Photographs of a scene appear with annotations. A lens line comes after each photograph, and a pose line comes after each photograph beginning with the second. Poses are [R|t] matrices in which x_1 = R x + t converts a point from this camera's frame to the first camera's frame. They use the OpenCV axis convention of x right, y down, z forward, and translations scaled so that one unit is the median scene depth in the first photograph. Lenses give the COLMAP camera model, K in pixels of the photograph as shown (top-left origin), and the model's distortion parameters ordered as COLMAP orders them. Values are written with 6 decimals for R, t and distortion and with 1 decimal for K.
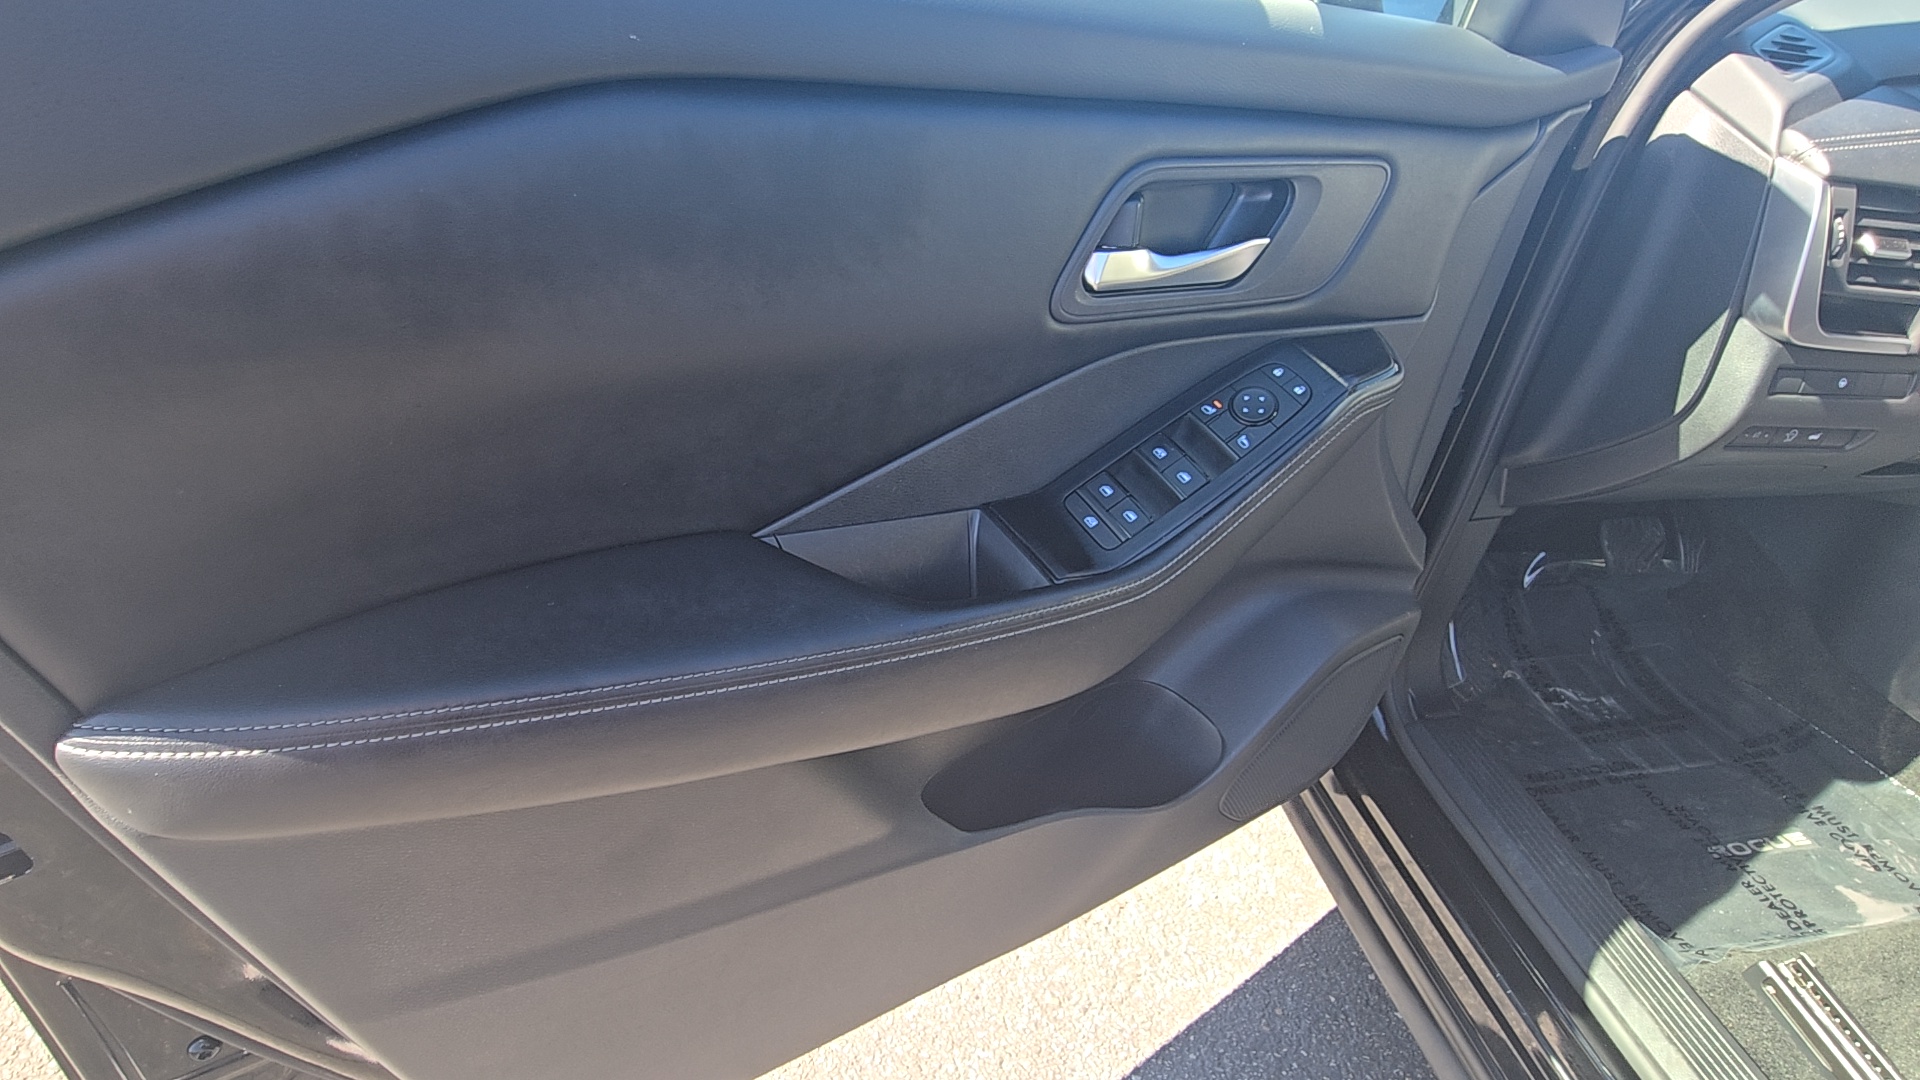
lens RADIAL K [[972.8, 0, 963.2], [0, 972.8, 542.8], [0, 0, 1]] dist [0.005793, -0.003623]
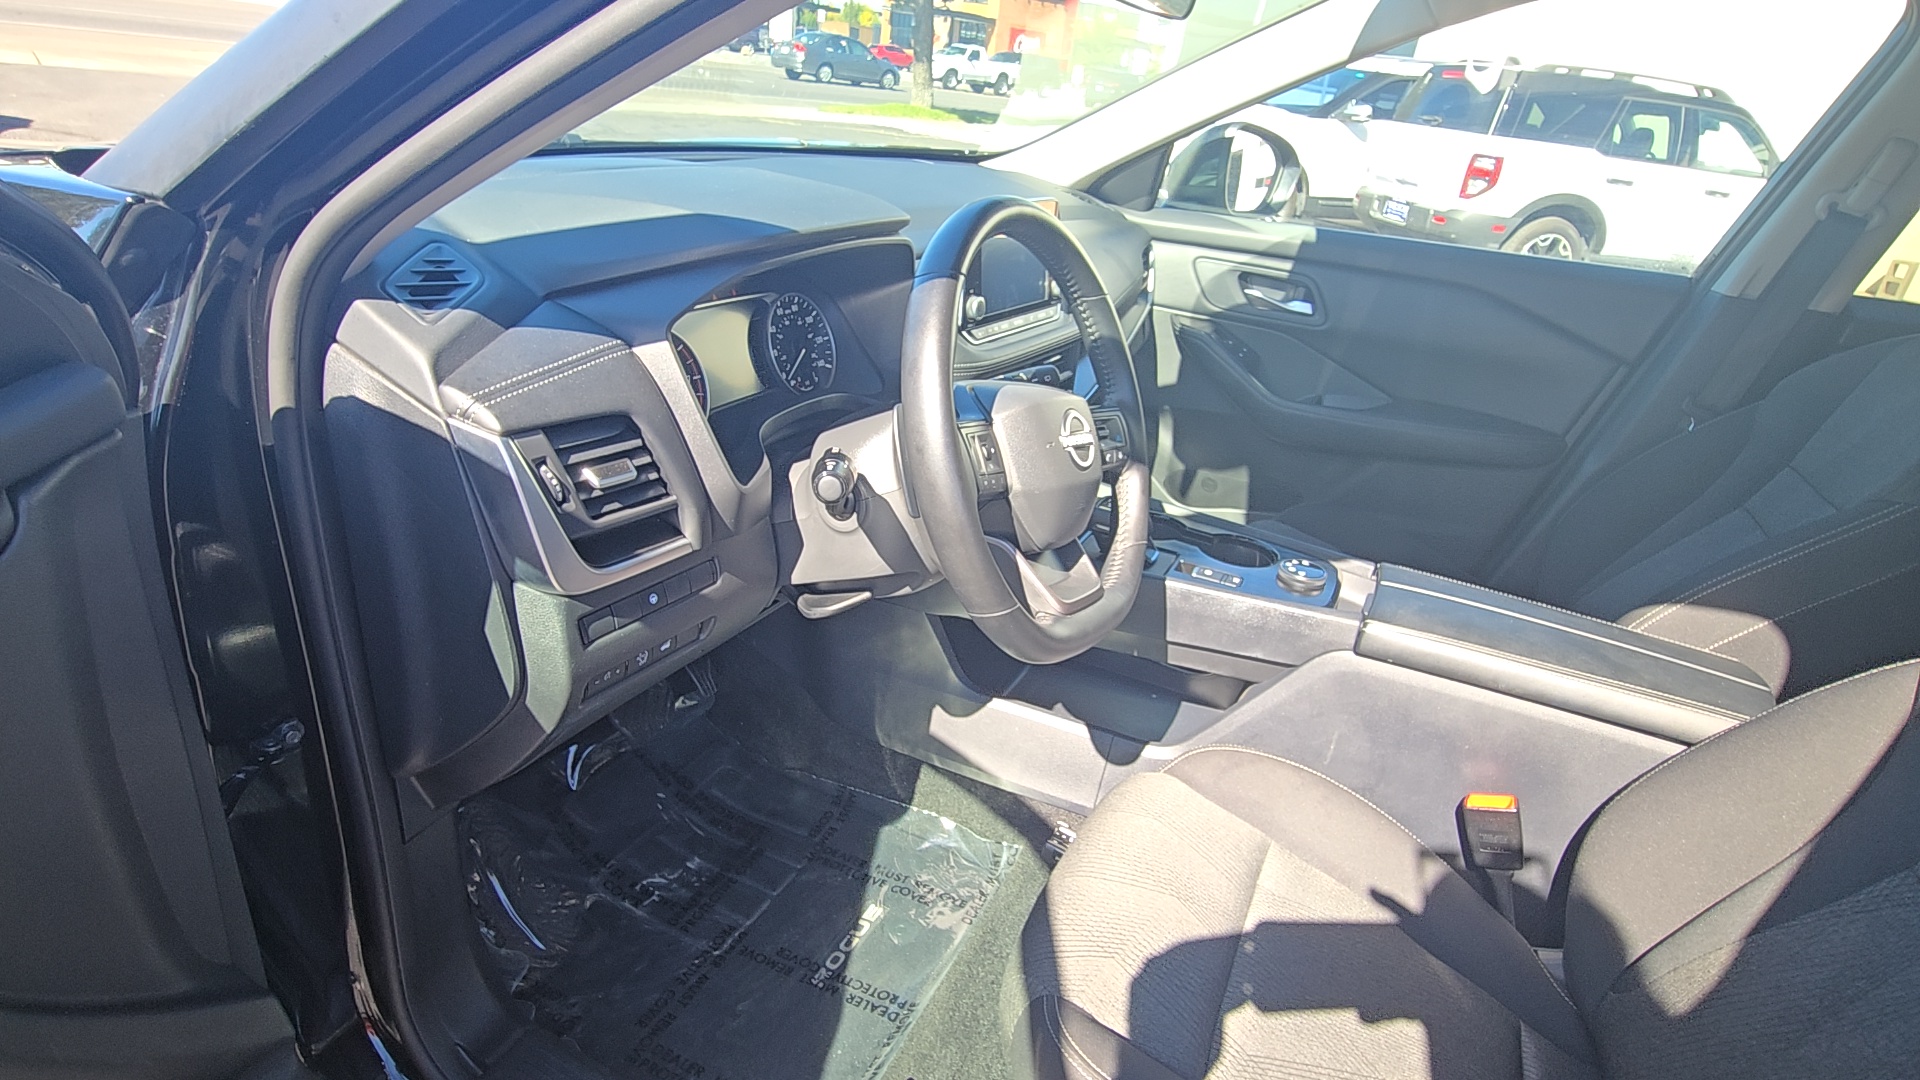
lens RADIAL K [[972.8, 0, 953.4], [0, 972.8, 538.7], [0, 0, 1]] dist [0.005793, -0.003623]
pose [[0.633590, -0.349565, 0.690194, 0.438968], [0.405892, 0.909663, 0.088116, -0.174645], [-0.658646, 0.224315, 0.718240, 0.115086]]
